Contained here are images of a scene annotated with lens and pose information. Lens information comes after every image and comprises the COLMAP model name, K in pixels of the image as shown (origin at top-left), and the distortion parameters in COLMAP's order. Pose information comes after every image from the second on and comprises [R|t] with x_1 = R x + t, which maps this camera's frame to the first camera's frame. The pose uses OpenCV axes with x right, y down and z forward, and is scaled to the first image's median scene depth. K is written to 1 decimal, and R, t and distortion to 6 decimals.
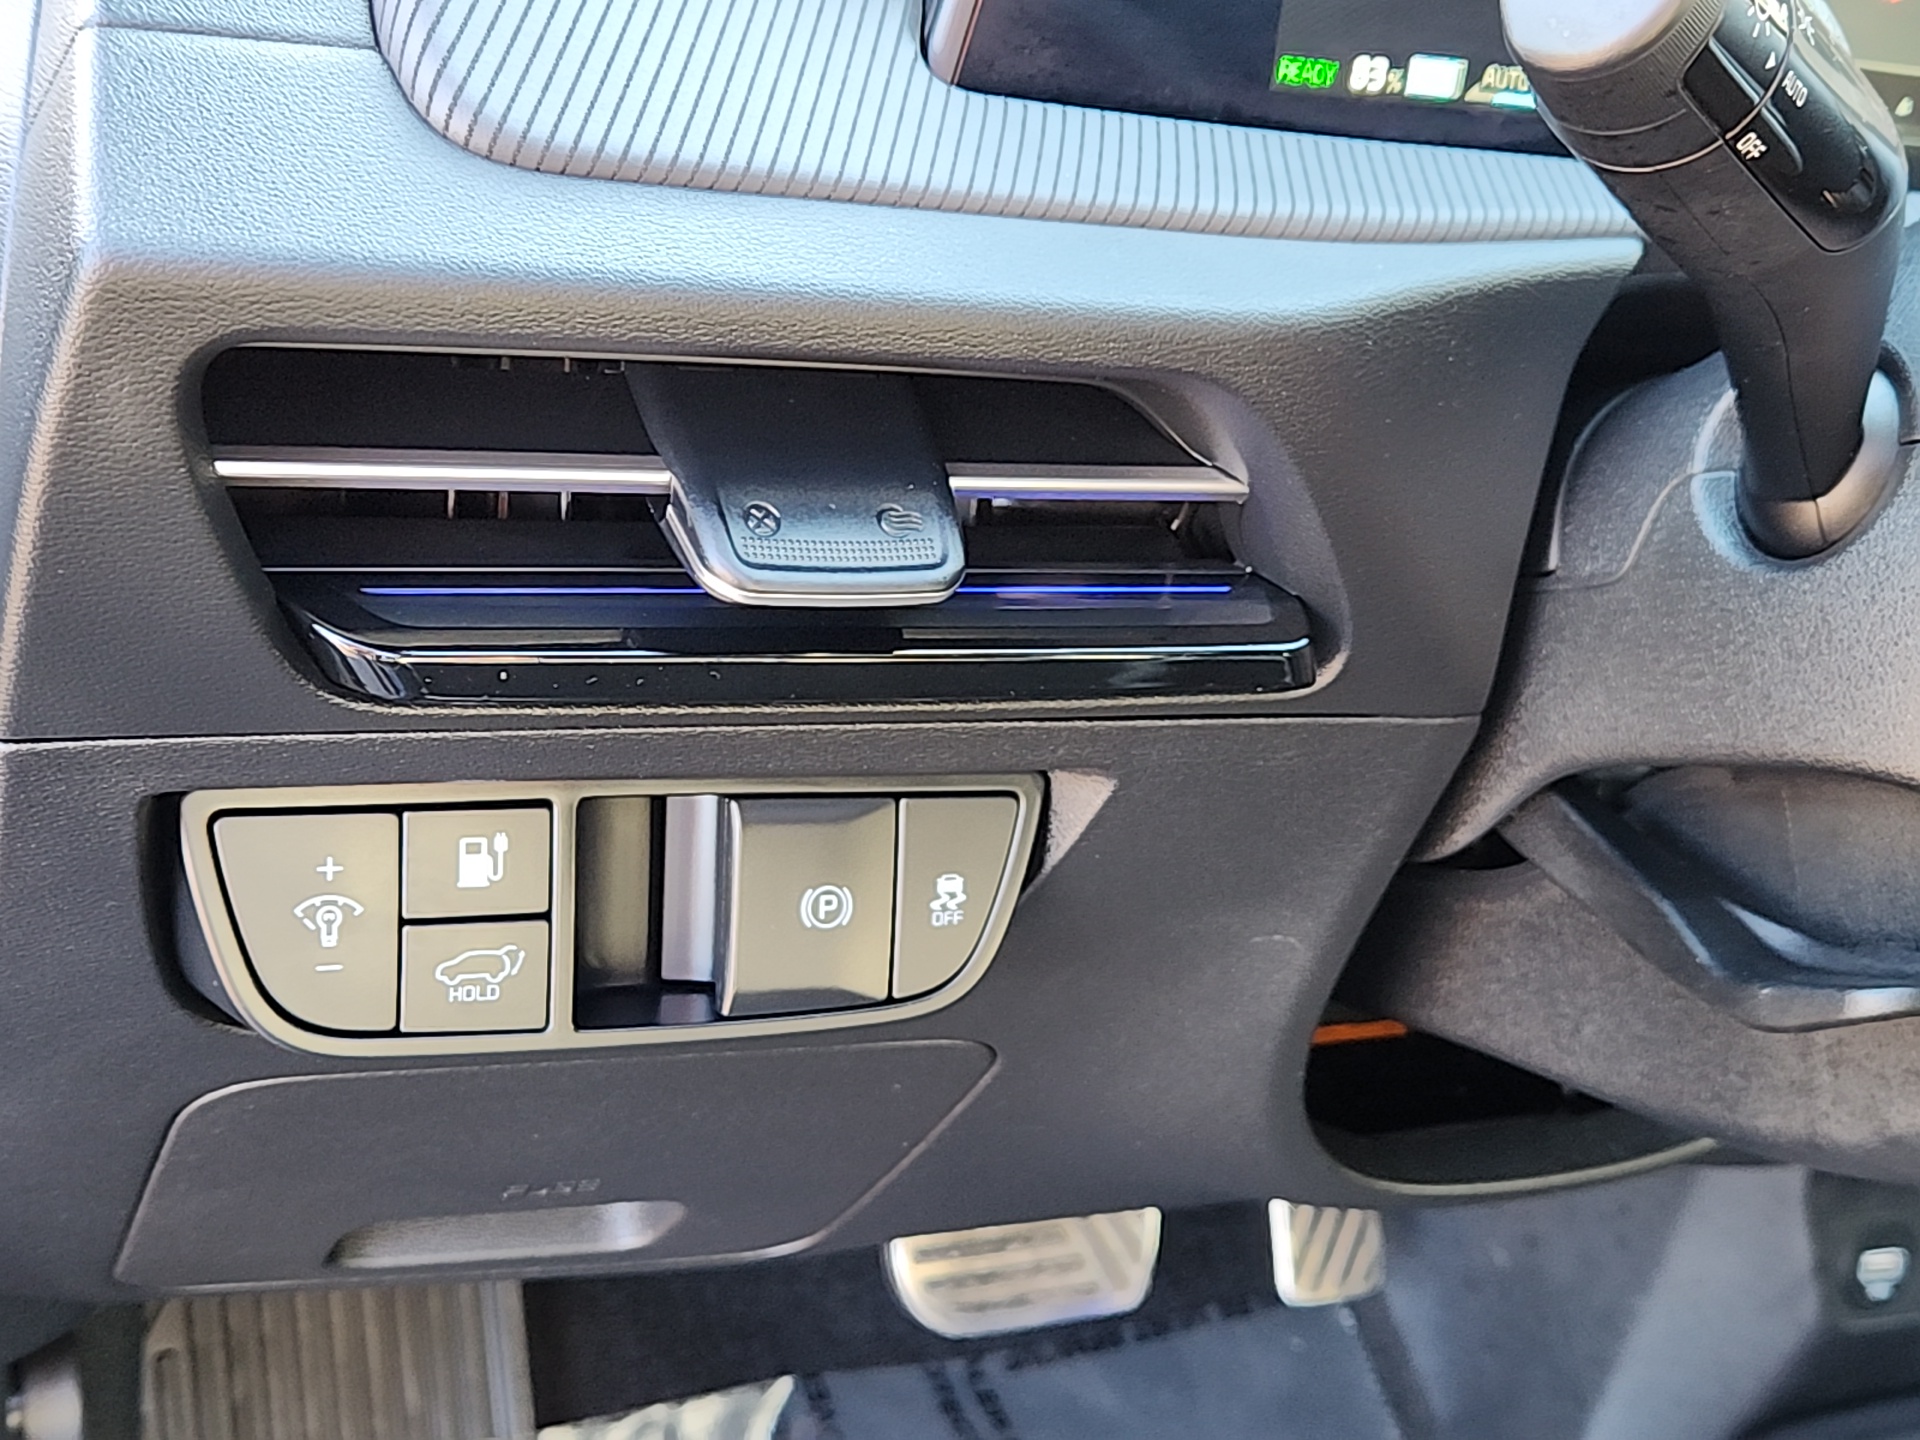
lens RADIAL K [[2886.8, 0, 960.0], [0, 2886.8, 720.0], [0, 0, 1]] dist [0.192942, -0.540650]
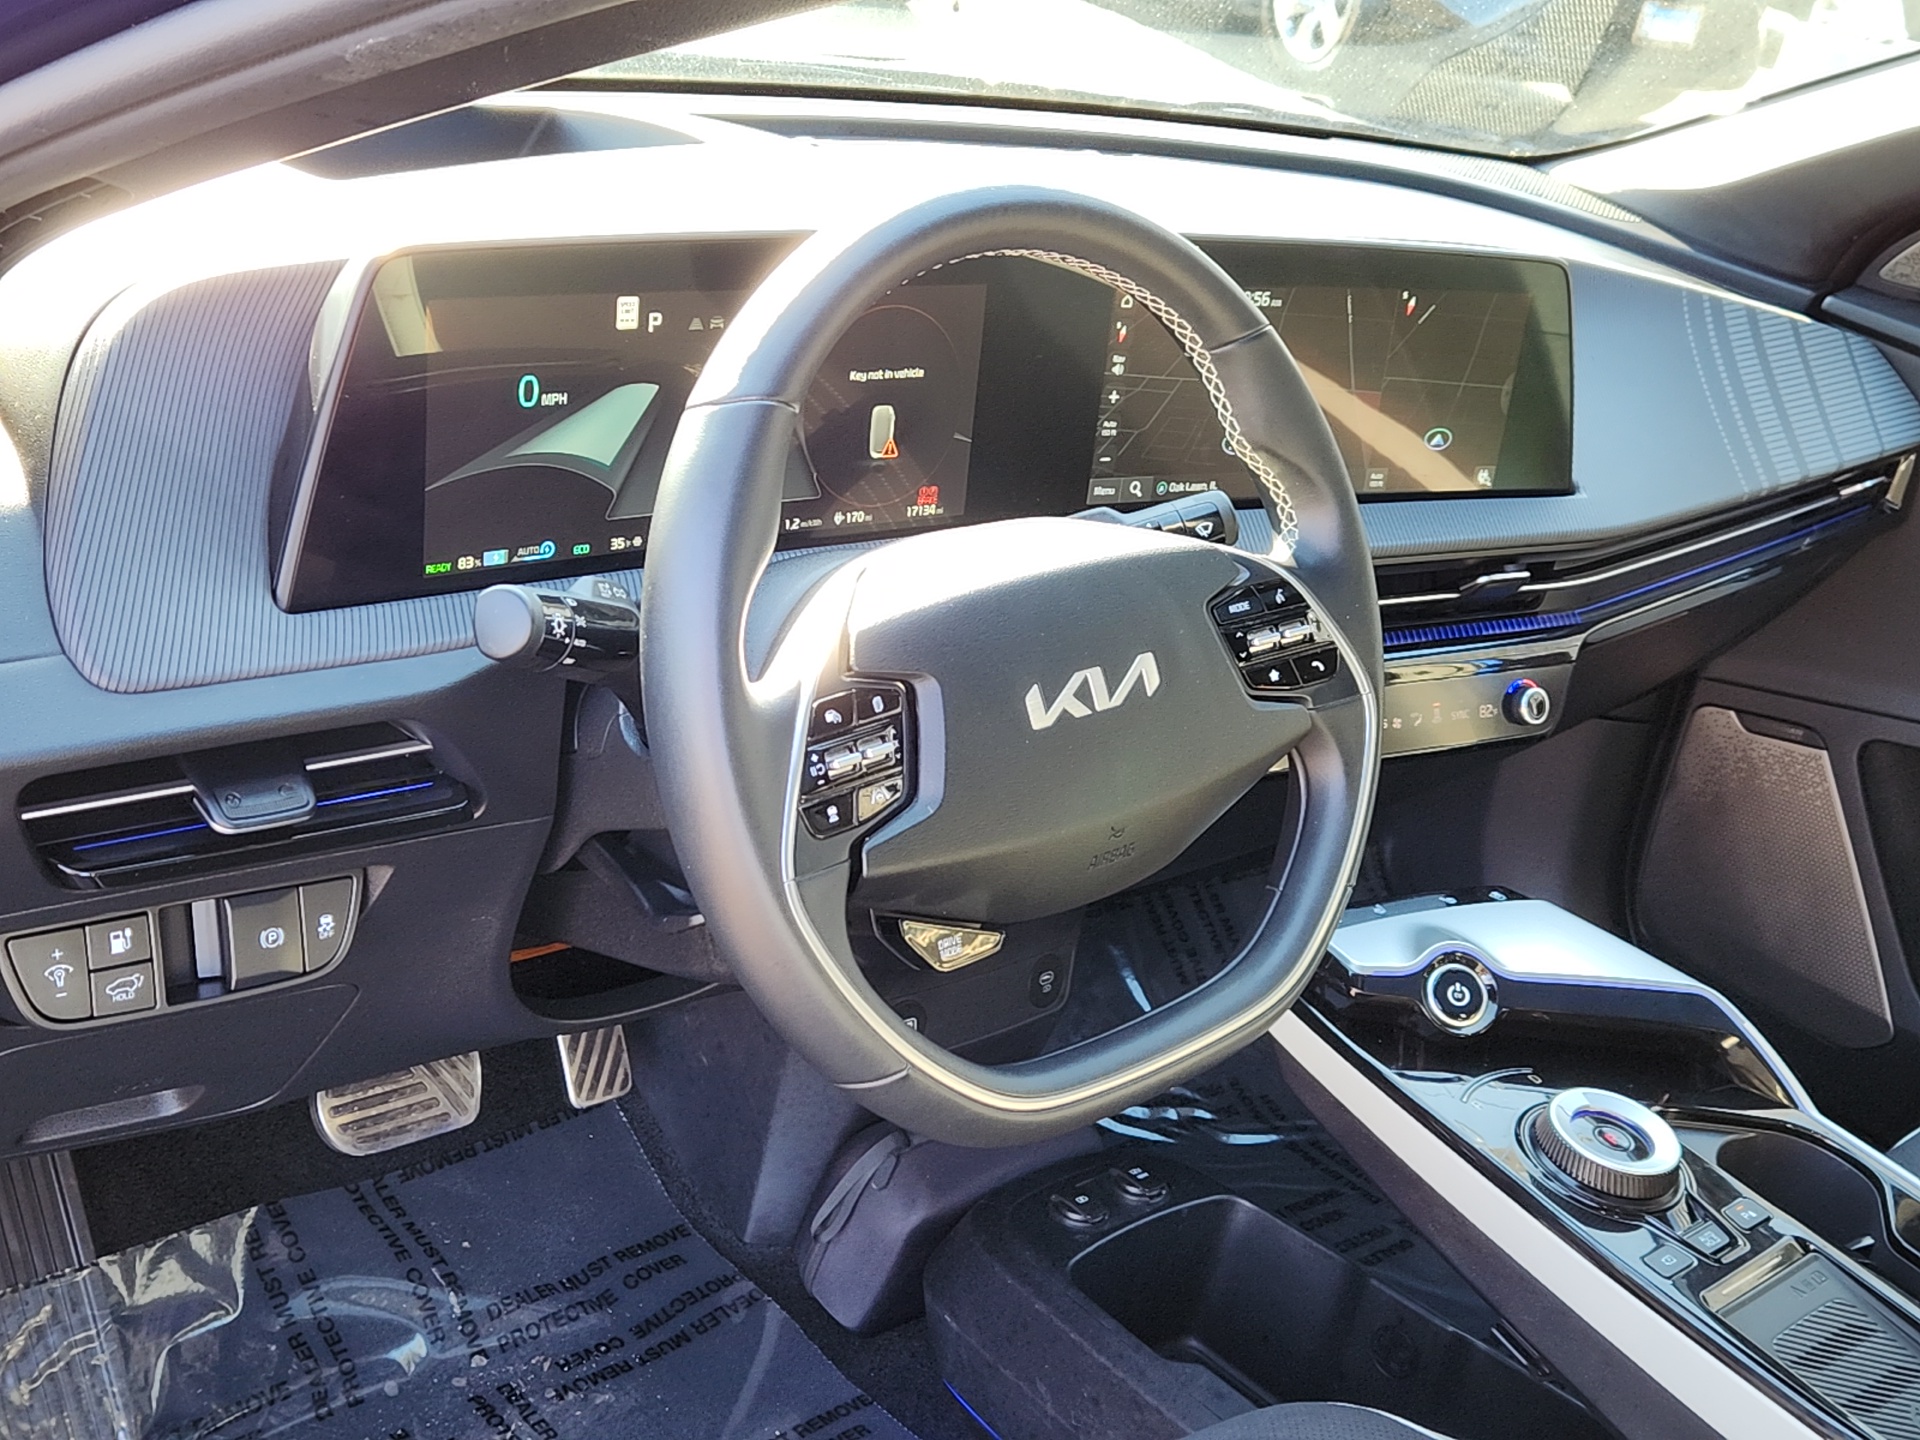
lens RADIAL K [[2886.8, 0, 960.0], [0, 2886.8, 720.0], [0, 0, 1]] dist [0.192942, -0.540650]
pose [[0.970216, -0.118205, 0.211445, 0.014317], [0.108766, 0.992502, 0.055771, -0.171134], [-0.216452, -0.031112, 0.975797, -1.327039]]
